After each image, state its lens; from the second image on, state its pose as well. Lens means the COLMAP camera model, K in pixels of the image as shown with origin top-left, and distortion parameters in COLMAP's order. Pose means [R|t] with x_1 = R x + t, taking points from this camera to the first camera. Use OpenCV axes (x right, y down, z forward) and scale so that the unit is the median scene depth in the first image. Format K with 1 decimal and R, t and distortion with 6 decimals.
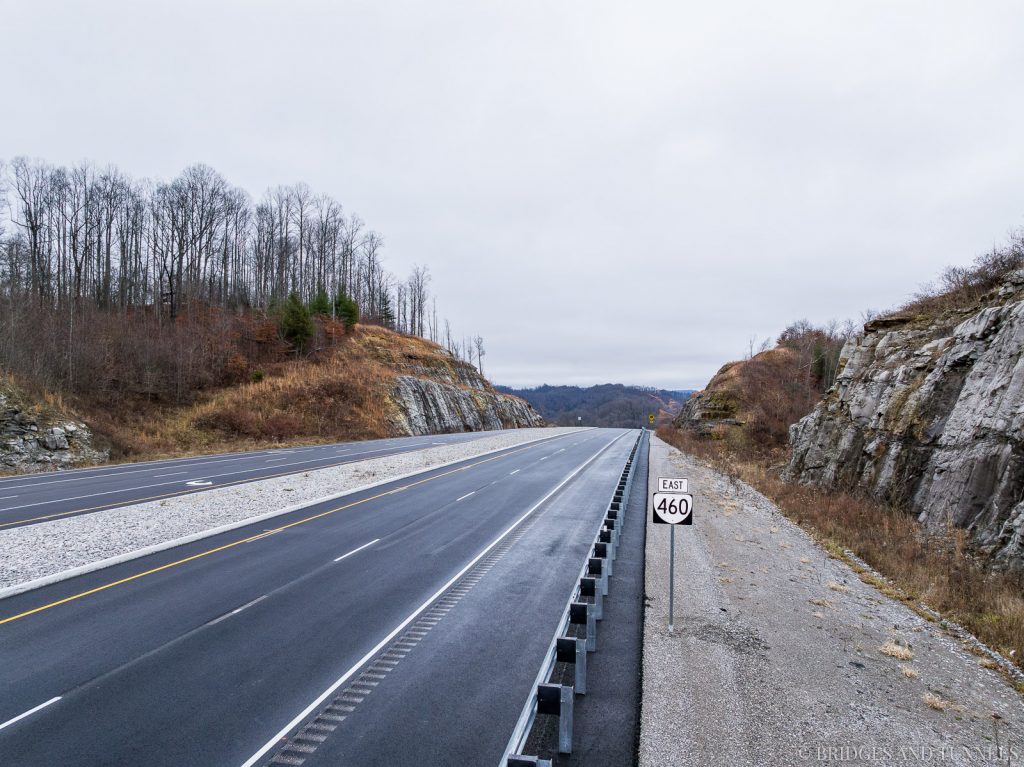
lens RADIAL K [[720.1, 0, 512.0], [0, 720.1, 383.5], [0, 0, 1]] dist [-0.032167, -0.008345]
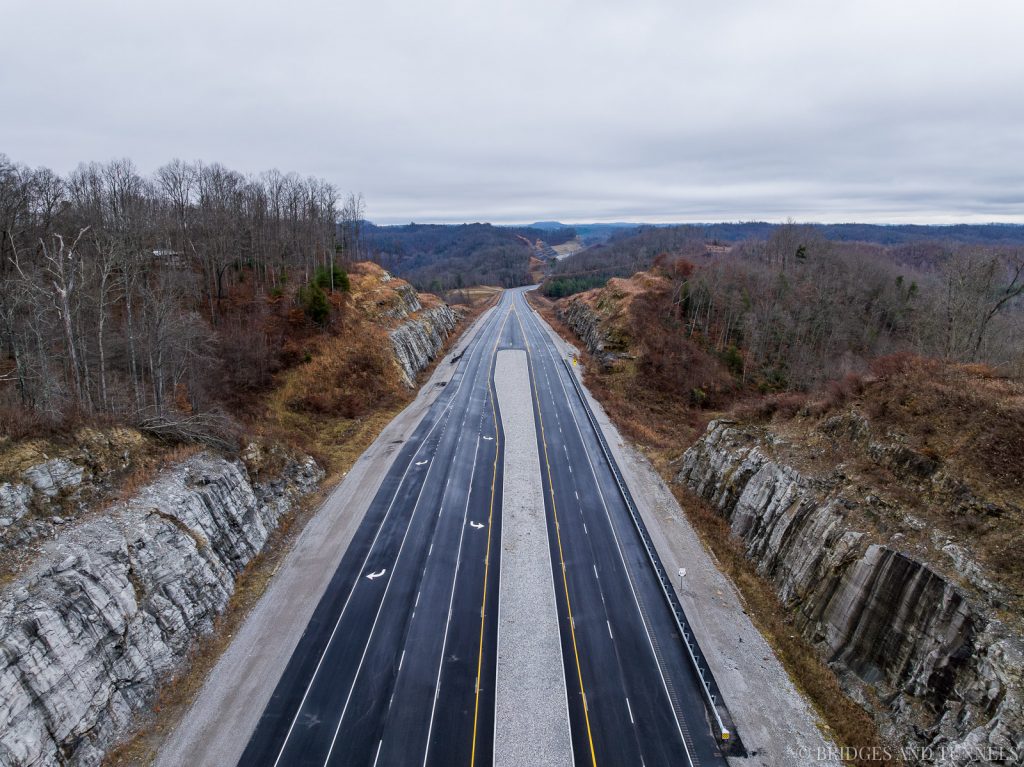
lens RADIAL K [[720.1, 0, 512.0], [0, 720.1, 383.5], [0, 0, 1]] dist [-0.032167, -0.008345]
pose [[0.982113, -0.045663, 0.182672, -0.200469], [0.002169, 0.972827, 0.231523, -0.253214], [-0.188280, -0.226986, 0.955525, -0.368078]]
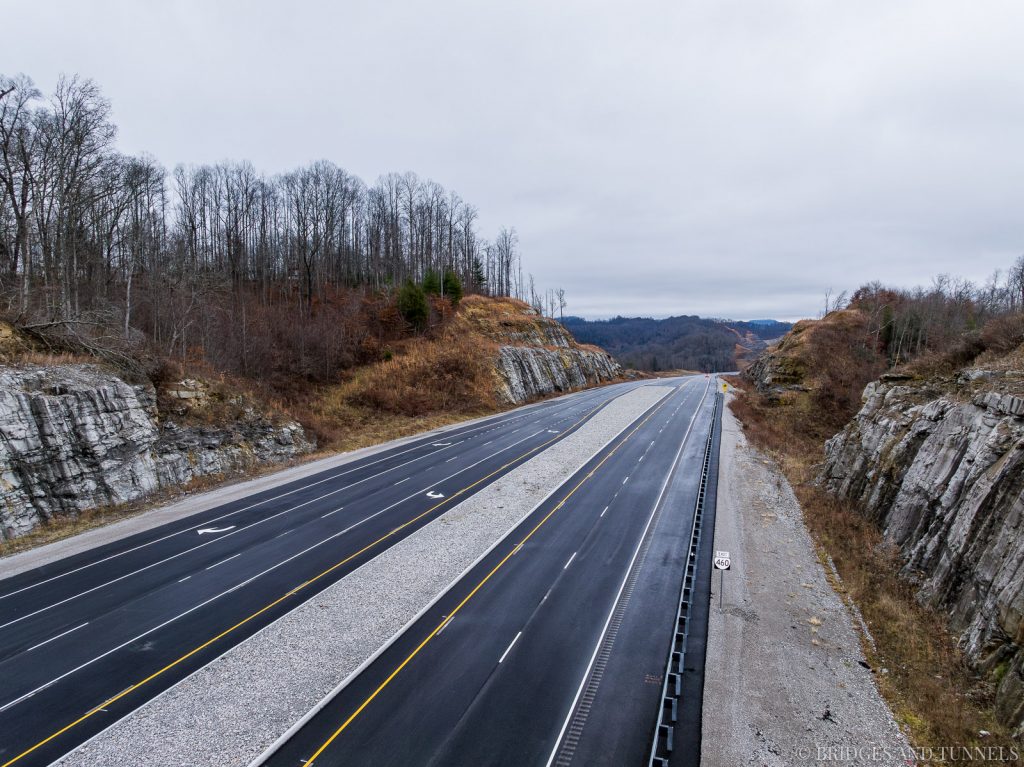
lens RADIAL K [[720.1, 0, 512.0], [0, 720.1, 383.5], [0, 0, 1]] dist [-0.032167, -0.008345]
pose [[0.994995, 0.004301, -0.099829, -0.026310], [0.005429, 0.995271, 0.096990, -0.070915], [0.099774, -0.097046, 0.990266, -0.151180]]
